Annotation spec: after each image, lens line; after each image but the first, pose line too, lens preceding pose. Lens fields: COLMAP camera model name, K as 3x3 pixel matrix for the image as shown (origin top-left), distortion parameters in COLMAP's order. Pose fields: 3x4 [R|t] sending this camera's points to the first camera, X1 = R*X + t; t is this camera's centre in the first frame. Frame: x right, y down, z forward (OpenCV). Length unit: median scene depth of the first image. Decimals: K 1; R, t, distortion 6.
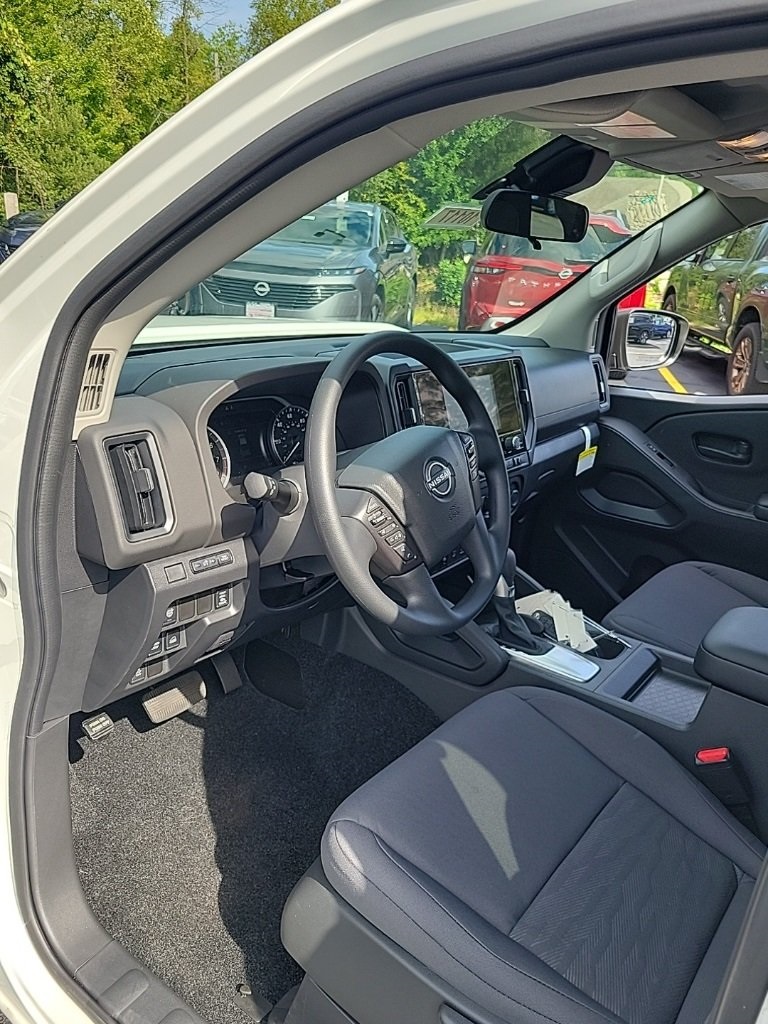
lens RADIAL K [[792.0, 0, 404.6], [0, 792.0, 508.6], [0, 0, 1]] dist [0.044482, 0.004856]
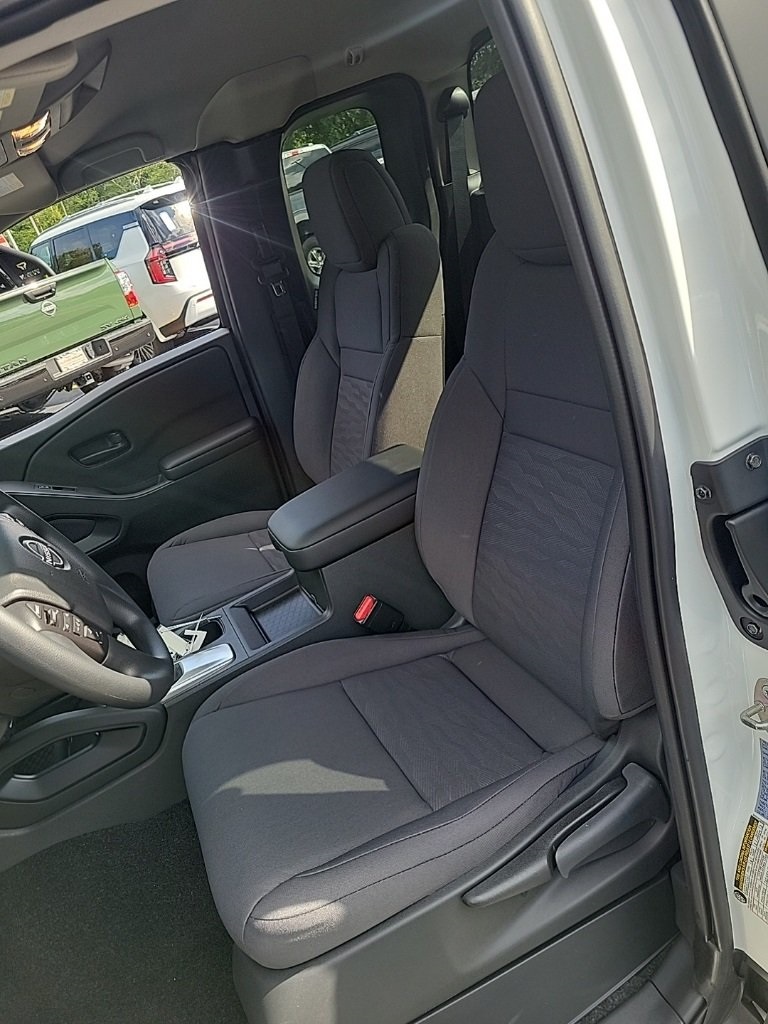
lens RADIAL K [[788.9, 0, 384.0], [0, 788.9, 512.0], [0, 0, 1]] dist [0.013673, 0.001274]
pose [[0.441924, -0.548539, 0.709794, -0.253630], [0.594280, 0.771734, 0.226403, -0.032634], [-0.671963, 0.321764, 0.667033, 0.128510]]
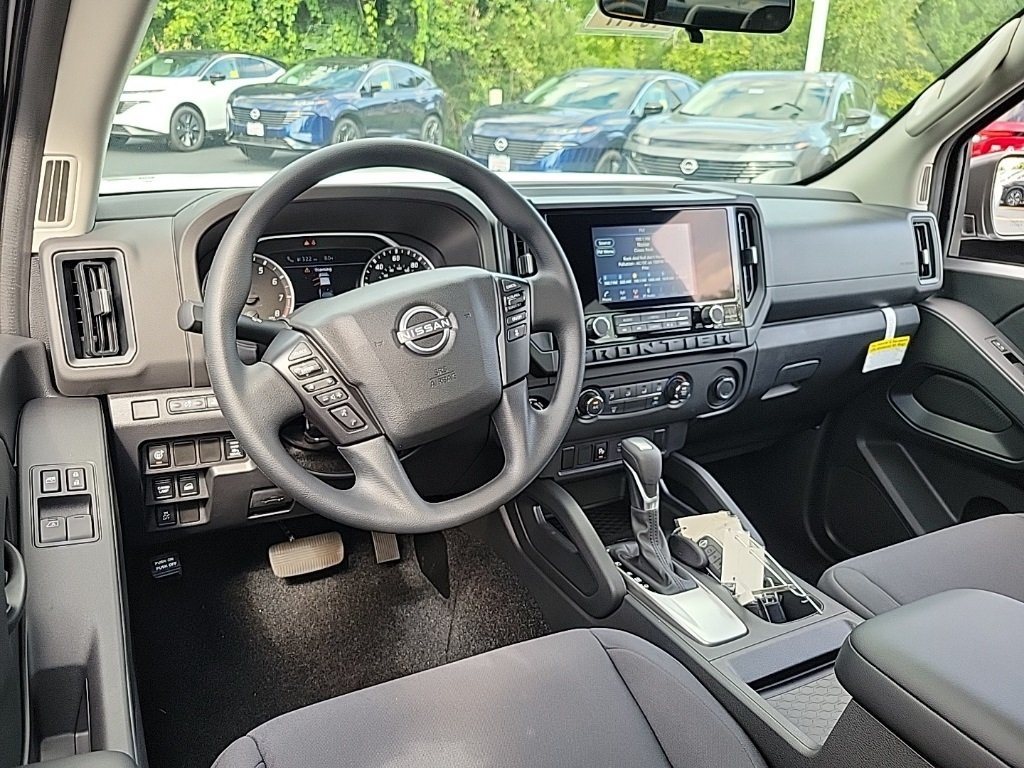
lens RADIAL K [[788.9, 0, 503.3], [0, 788.9, 378.9], [0, 0, 1]] dist [0.013673, 0.001274]
pose [[0.896260, 0.103512, -0.431280, 0.283455], [-0.111648, 0.993727, 0.006486, -0.002998], [0.429246, 0.042339, 0.902195, 0.225566]]
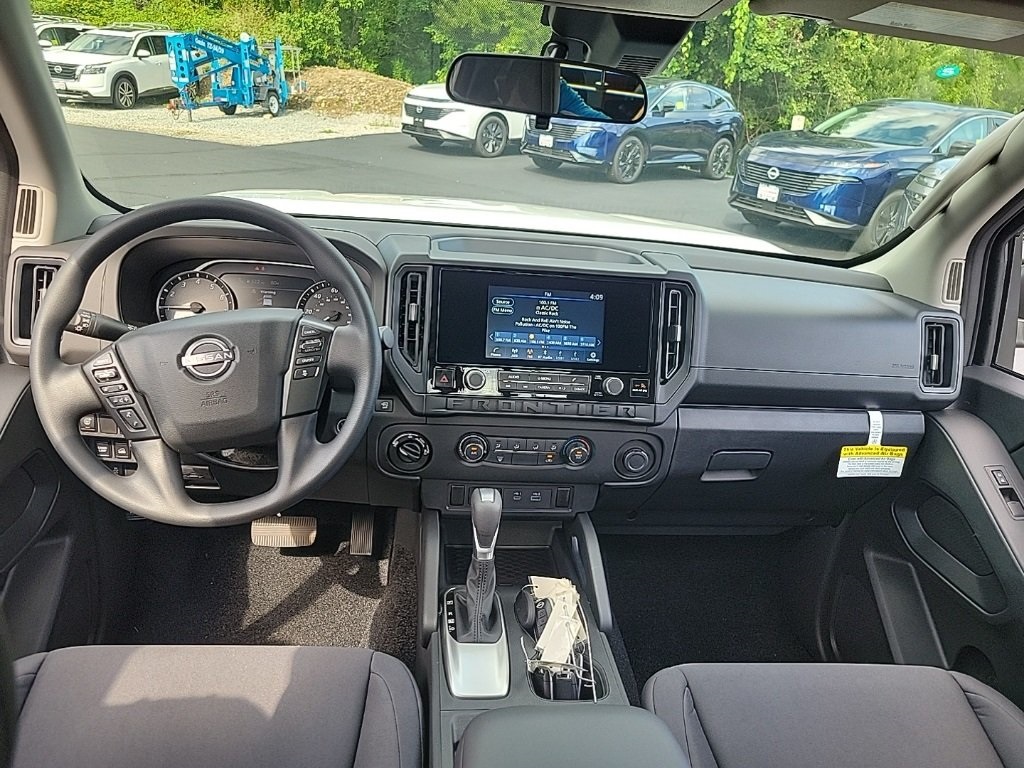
lens RADIAL K [[783.5, 0, 515.3], [0, 783.5, 370.4], [0, 0, 1]] dist [0.031674, -0.005562]
pose [[0.676291, 0.225480, -0.701277, 0.589337], [-0.271590, 0.961257, 0.047157, -0.104659], [0.684740, 0.158568, 0.711327, 0.385272]]
